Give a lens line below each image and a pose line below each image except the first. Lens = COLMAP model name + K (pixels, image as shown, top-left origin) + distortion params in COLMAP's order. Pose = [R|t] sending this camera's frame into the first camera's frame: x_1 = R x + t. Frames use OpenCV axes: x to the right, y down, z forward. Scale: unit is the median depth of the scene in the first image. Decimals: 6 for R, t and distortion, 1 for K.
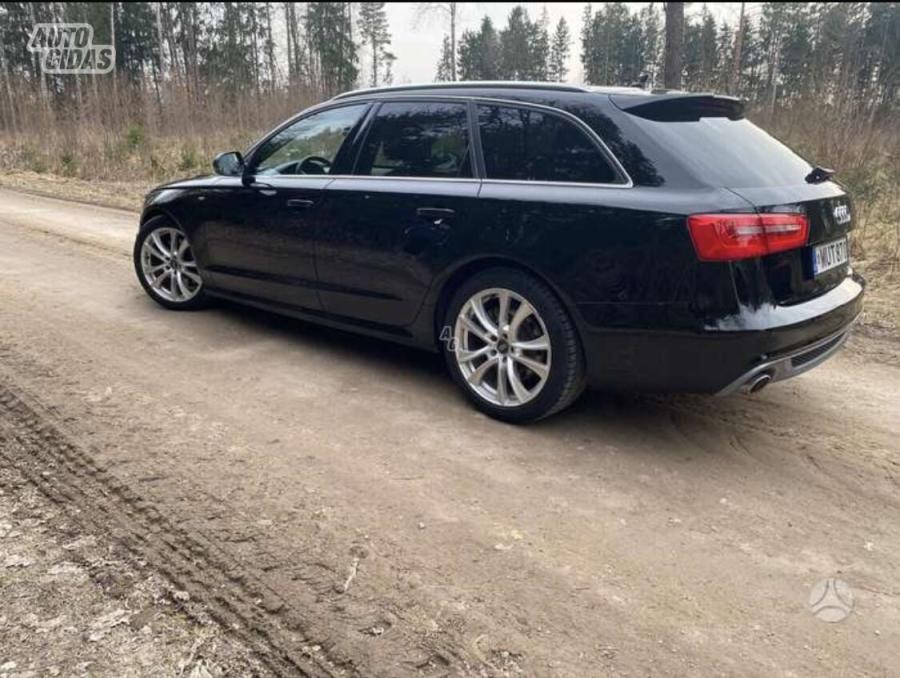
lens RADIAL K [[689.9, 0, 441.2], [0, 689.9, 340.5], [0, 0, 1]] dist [0.023051, -0.023413]
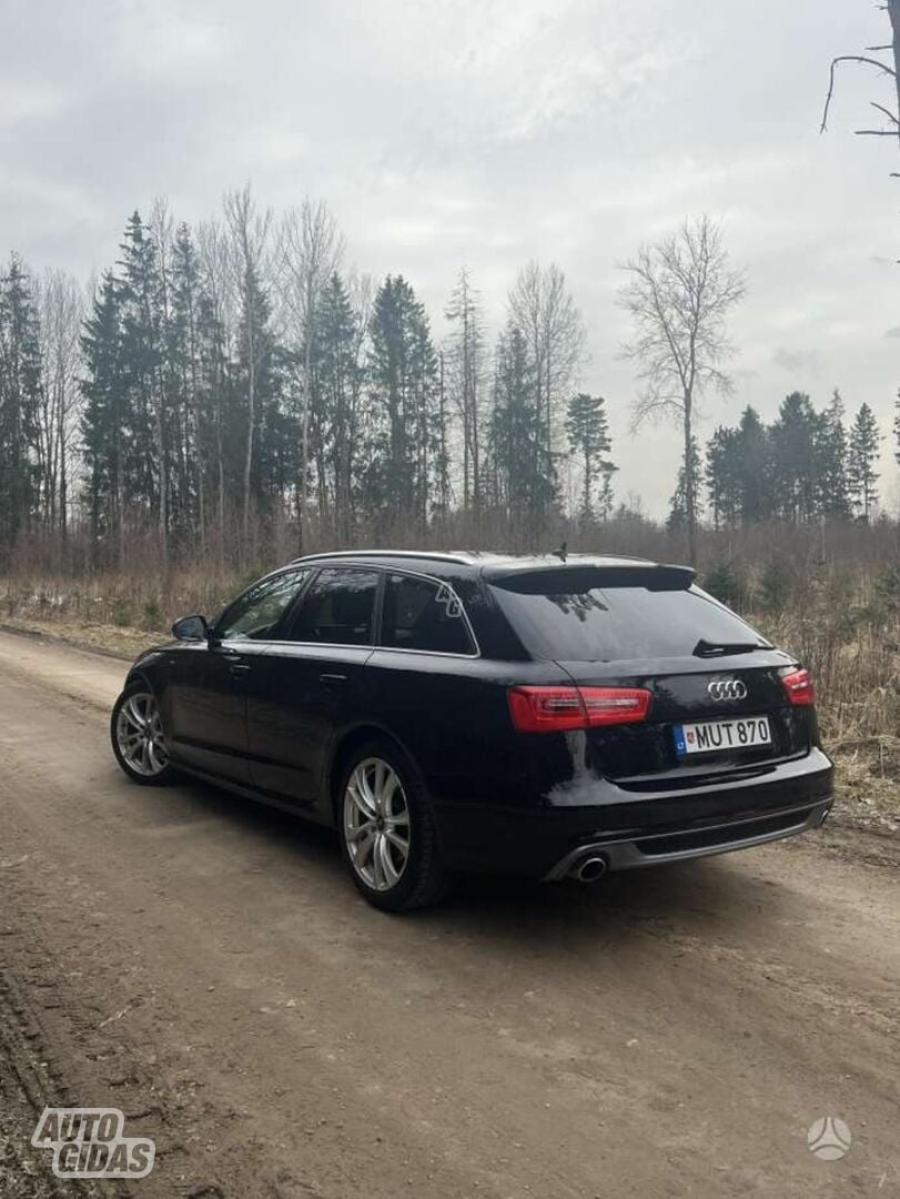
lens RADIAL K [[1027.6, 0, 449.8], [0, 1027.6, 602.3], [0, 0, 1]] dist [0.127542, -0.259337]
pose [[0.971722, -0.003319, -0.236103, 0.321746], [-0.056881, 0.967165, -0.247702, 0.038798], [0.229172, 0.254127, 0.939627, -0.233978]]
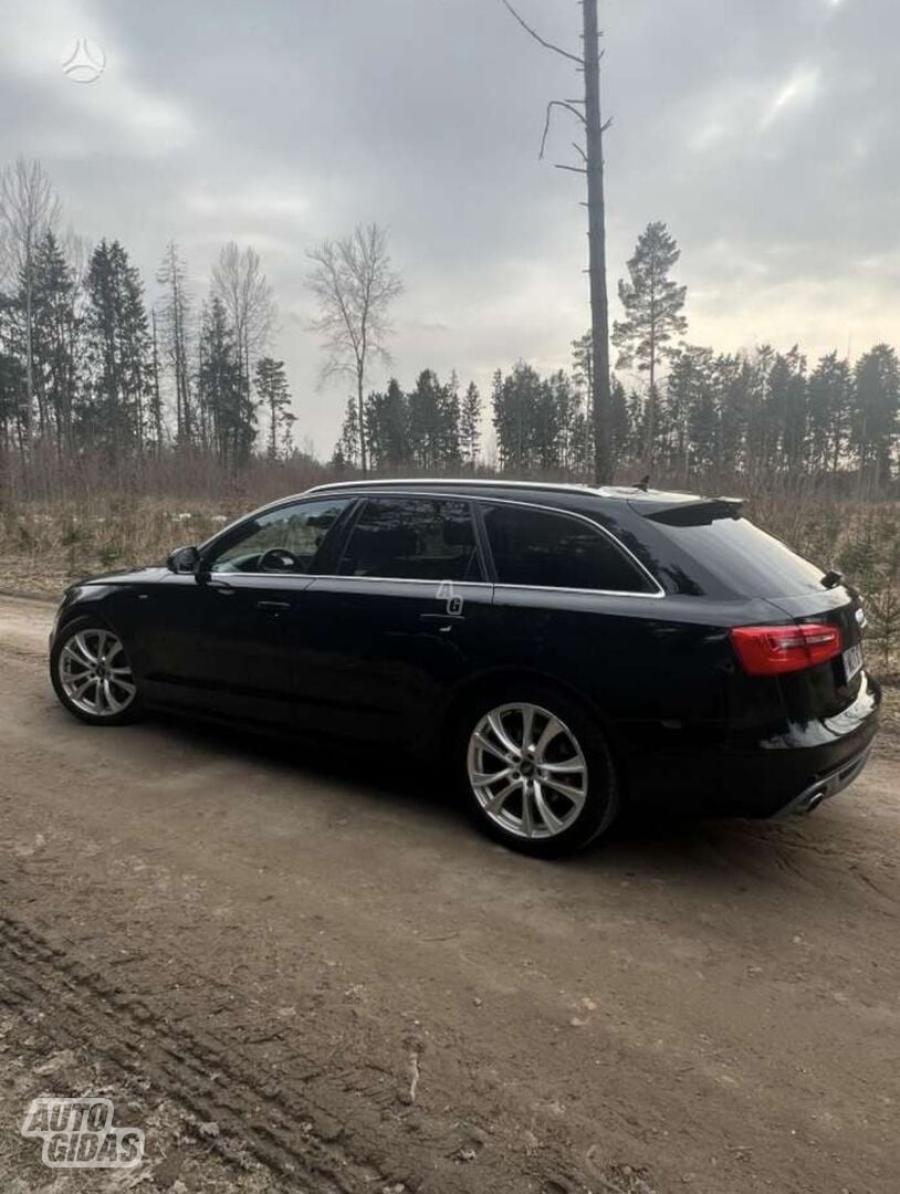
lens RADIAL K [[774.1, 0, 452.9], [0, 774.1, 593.9], [0, 0, 1]] dist [-0.004719, 0.004378]
pose [[0.990250, -0.013361, 0.138656, -0.088069], [0.035980, 0.986145, -0.161939, -0.034463], [-0.134572, 0.165349, 0.977011, -0.001902]]
